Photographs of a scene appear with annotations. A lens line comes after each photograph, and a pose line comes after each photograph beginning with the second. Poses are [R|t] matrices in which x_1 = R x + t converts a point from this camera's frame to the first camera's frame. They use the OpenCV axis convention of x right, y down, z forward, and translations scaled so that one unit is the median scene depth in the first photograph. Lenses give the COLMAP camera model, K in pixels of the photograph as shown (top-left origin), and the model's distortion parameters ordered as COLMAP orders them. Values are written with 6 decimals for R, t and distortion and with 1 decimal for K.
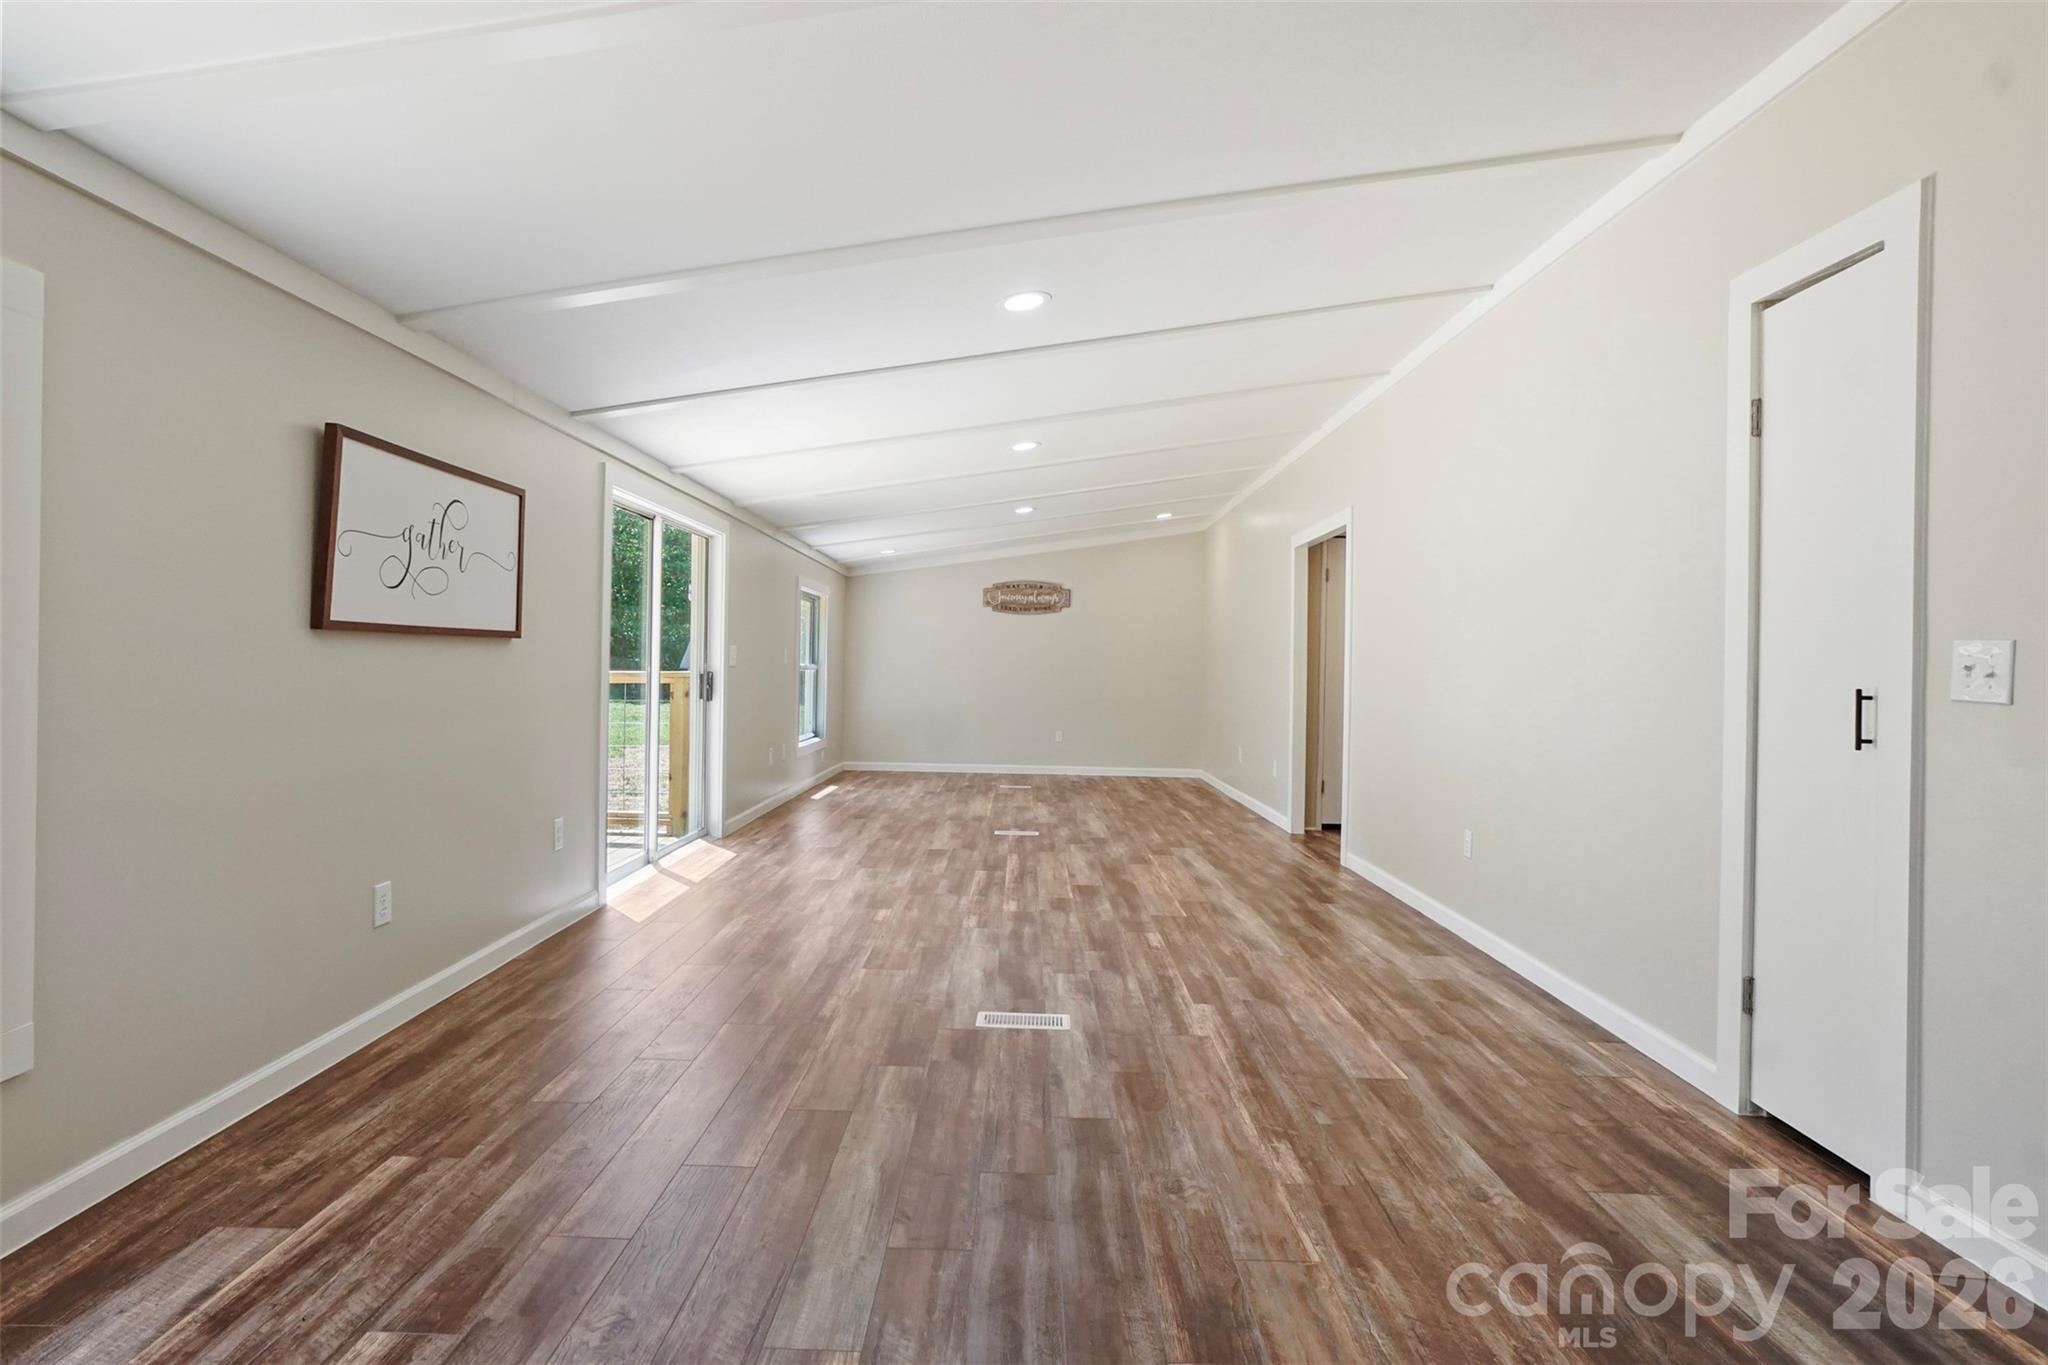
lens RADIAL K [[1062.0, 0, 1008.7], [0, 1062.0, 670.5], [0, 0, 1]] dist [-0.045123, 0.020757]
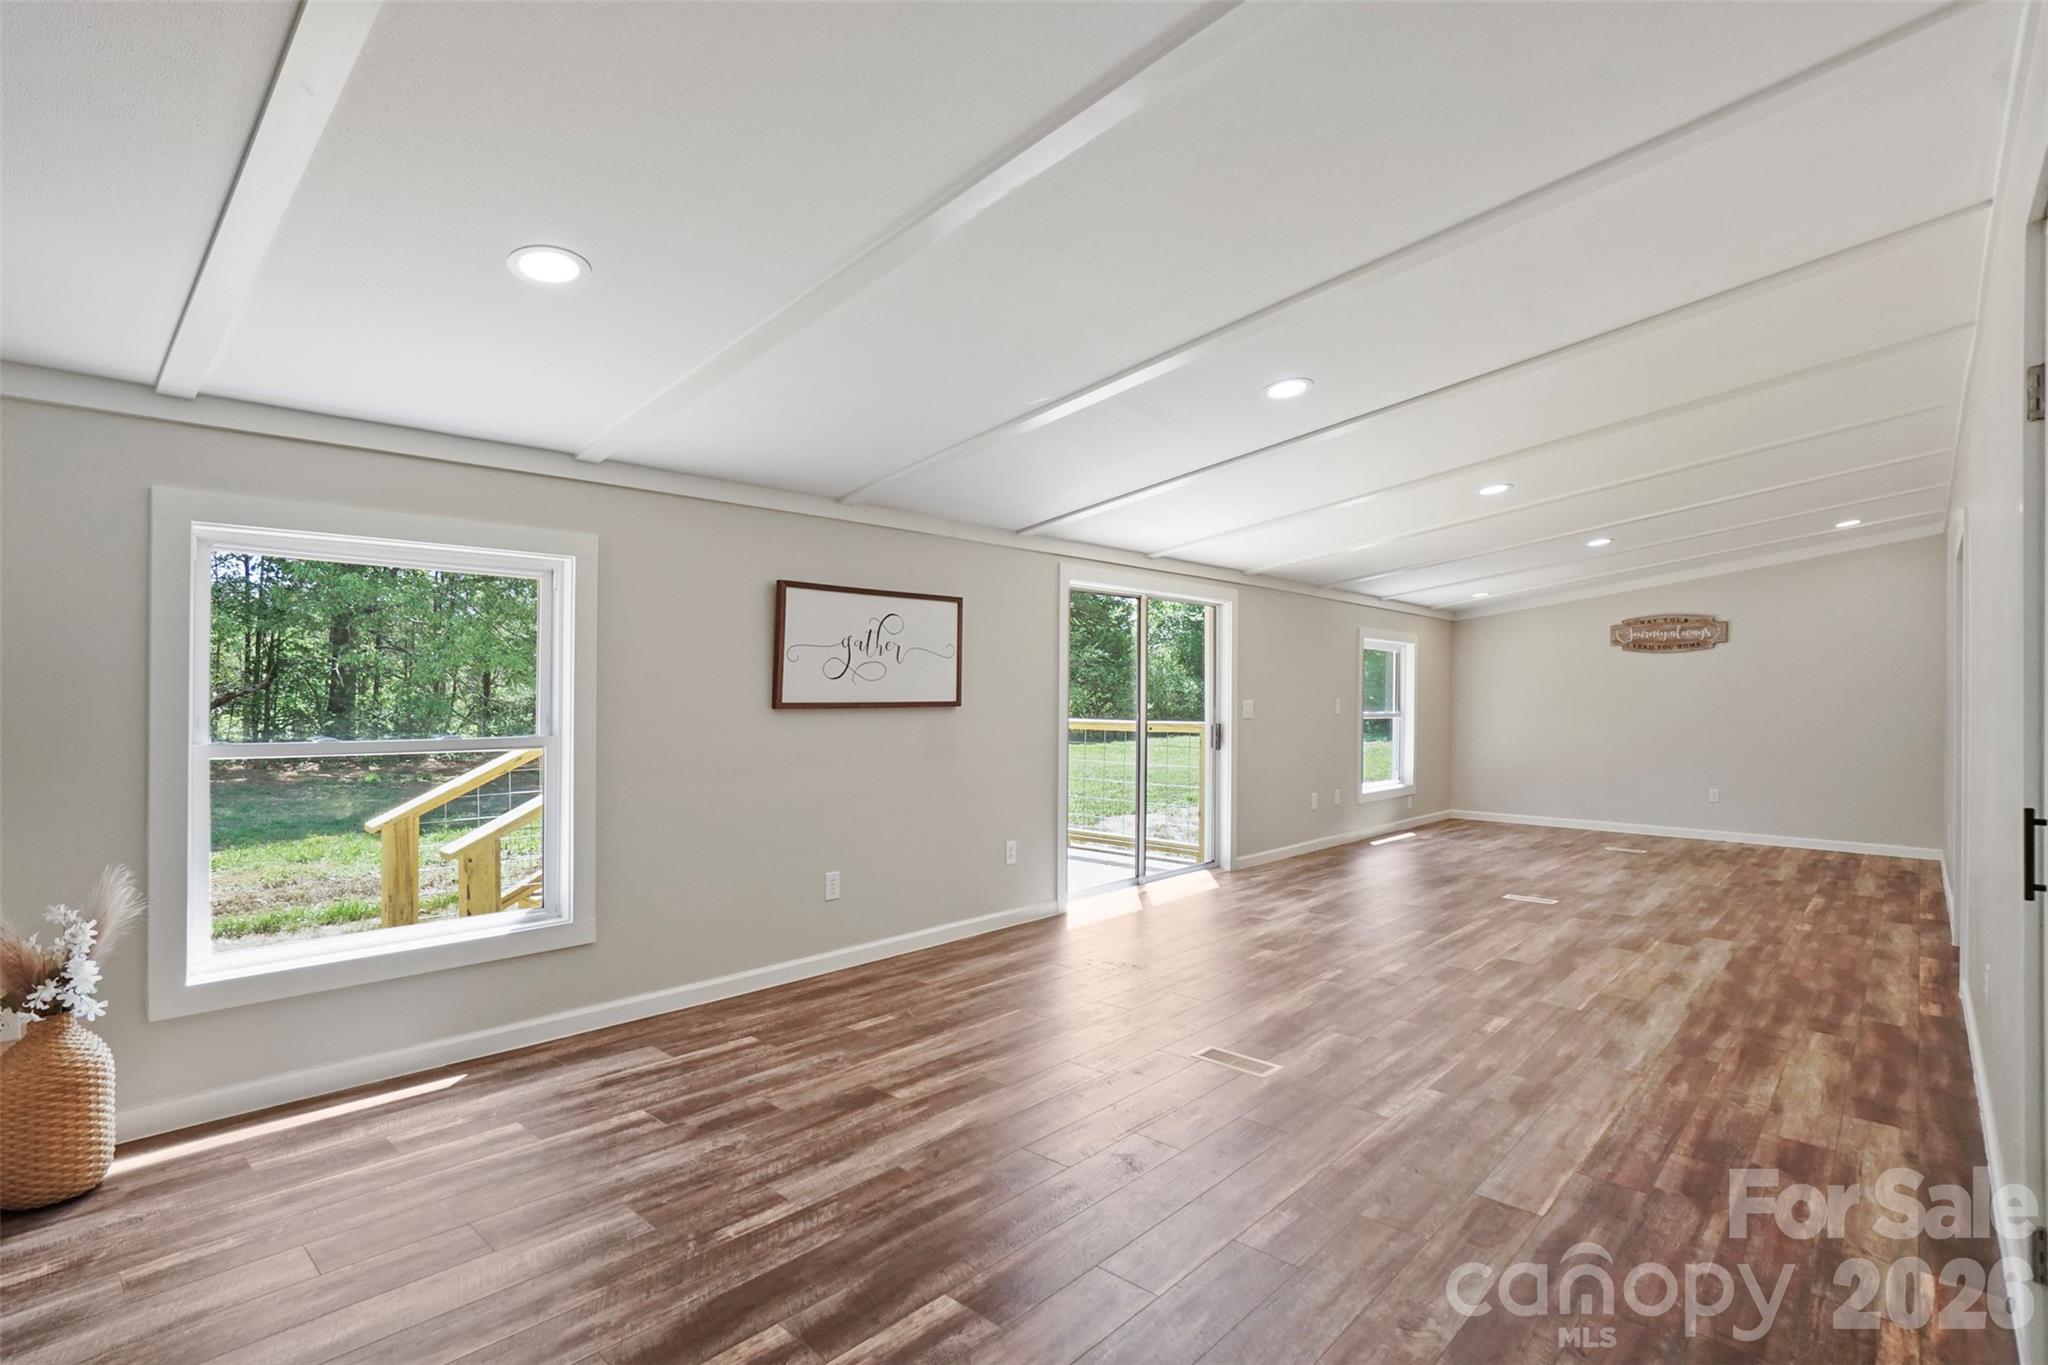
lens RADIAL K [[1018.0, 0, 977.0], [0, 1018.0, 695.6], [0, 0, 1]] dist [-0.052908, 0.023459]
pose [[0.732955, -0.010125, -0.680202, 0.453221], [0.003037, 0.999928, -0.011612, -0.029303], [0.680271, 0.006446, 0.732933, 0.046864]]
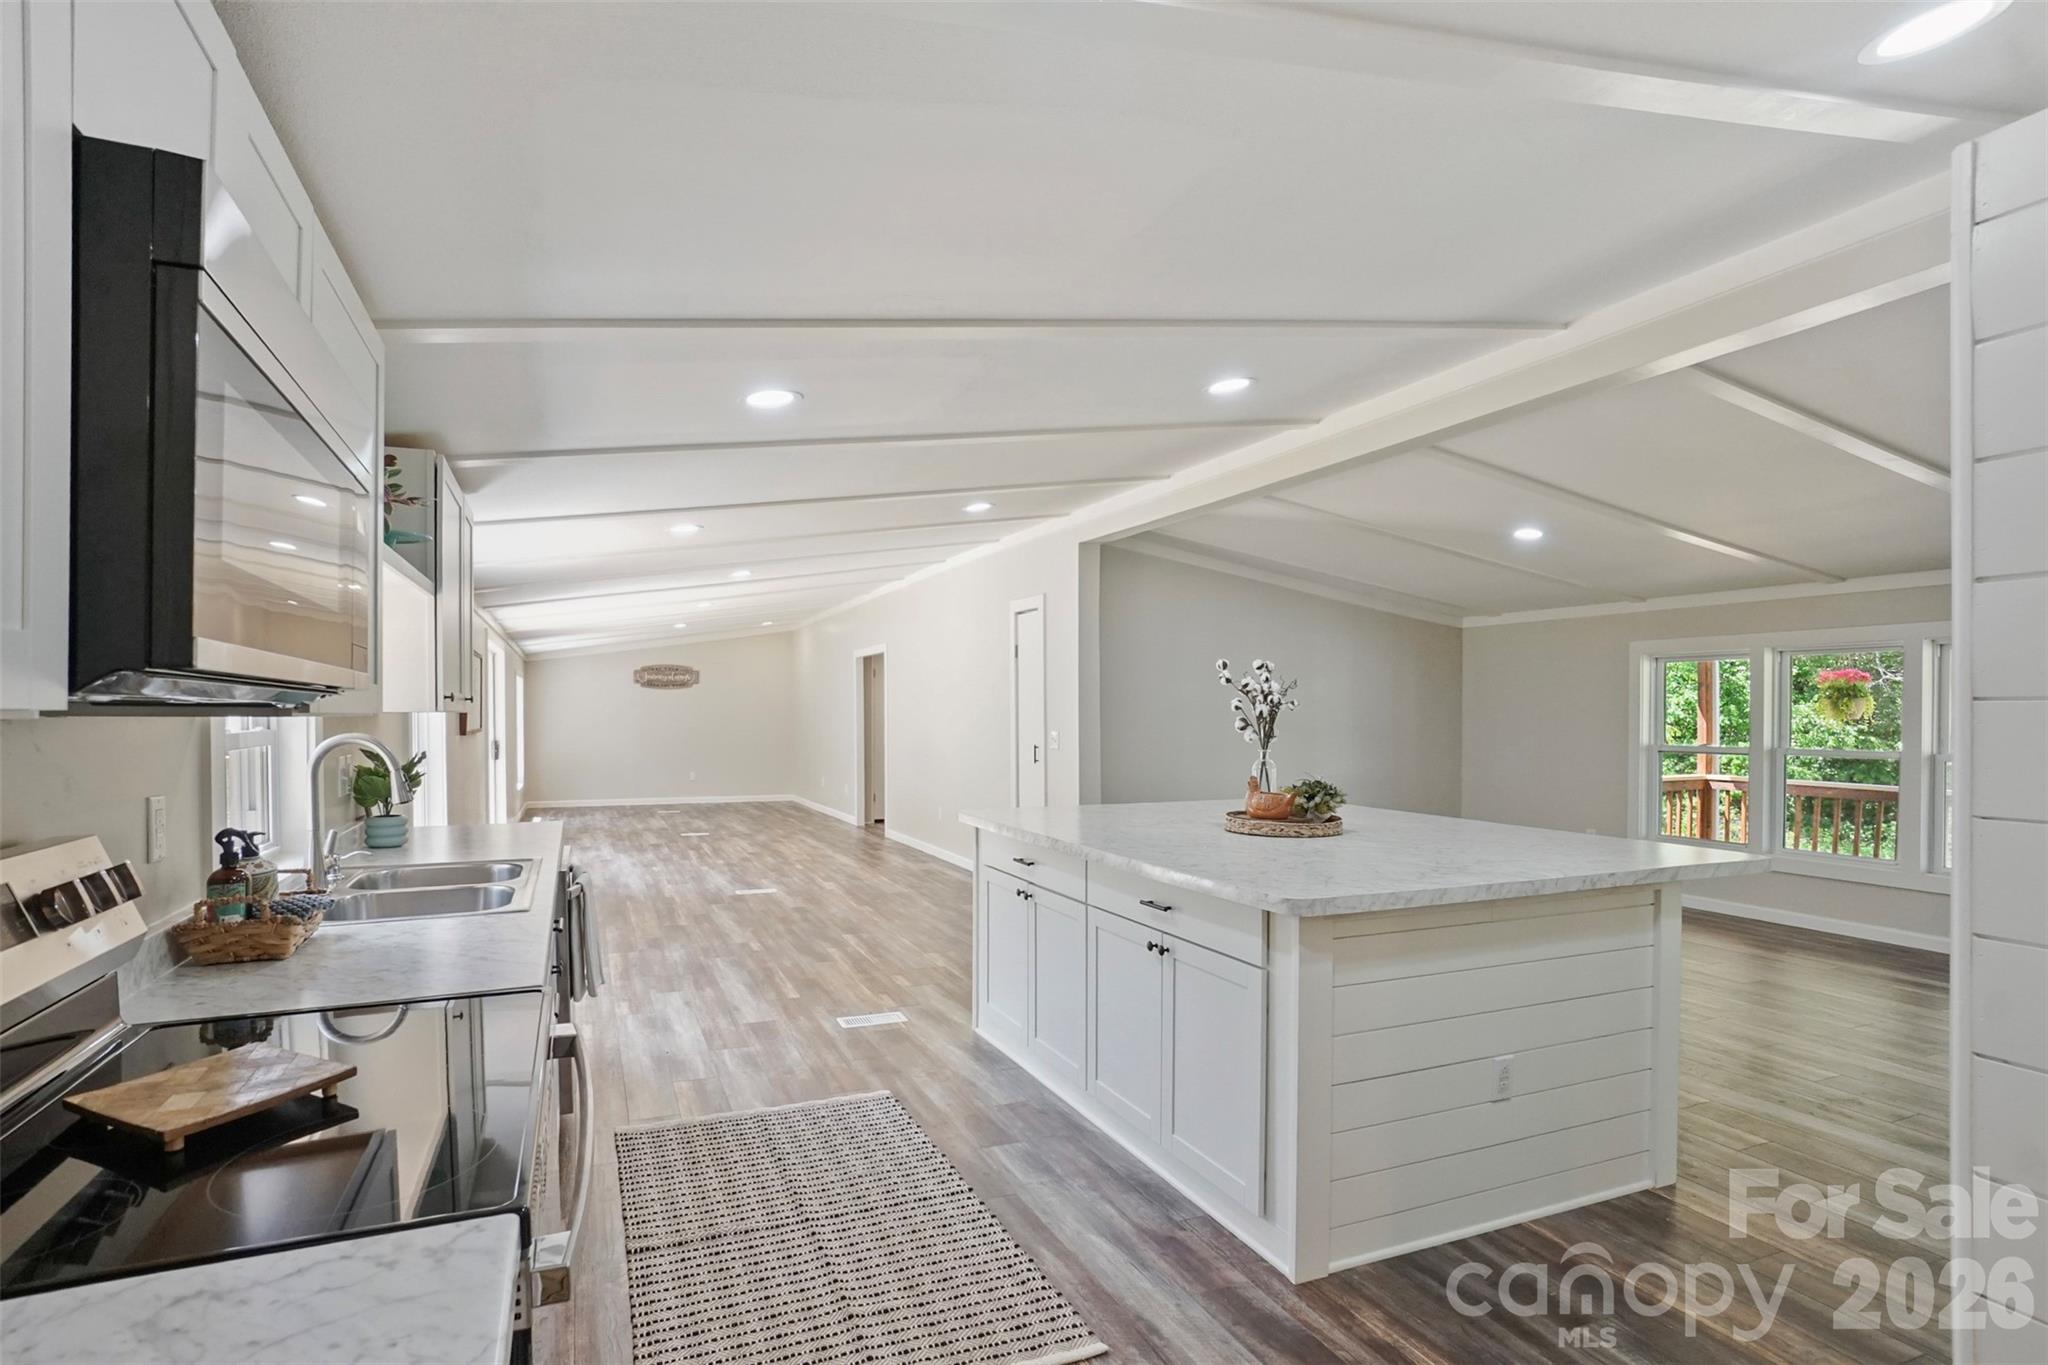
lens RADIAL K [[1018.0, 0, 977.0], [0, 1018.0, 695.6], [0, 0, 1]] dist [-0.052908, 0.023459]
pose [[0.923303, -0.011913, 0.383887, -0.336418], [0.017974, 0.999764, -0.012202, -0.059555], [-0.383651, 0.018166, 0.923300, -1.099983]]
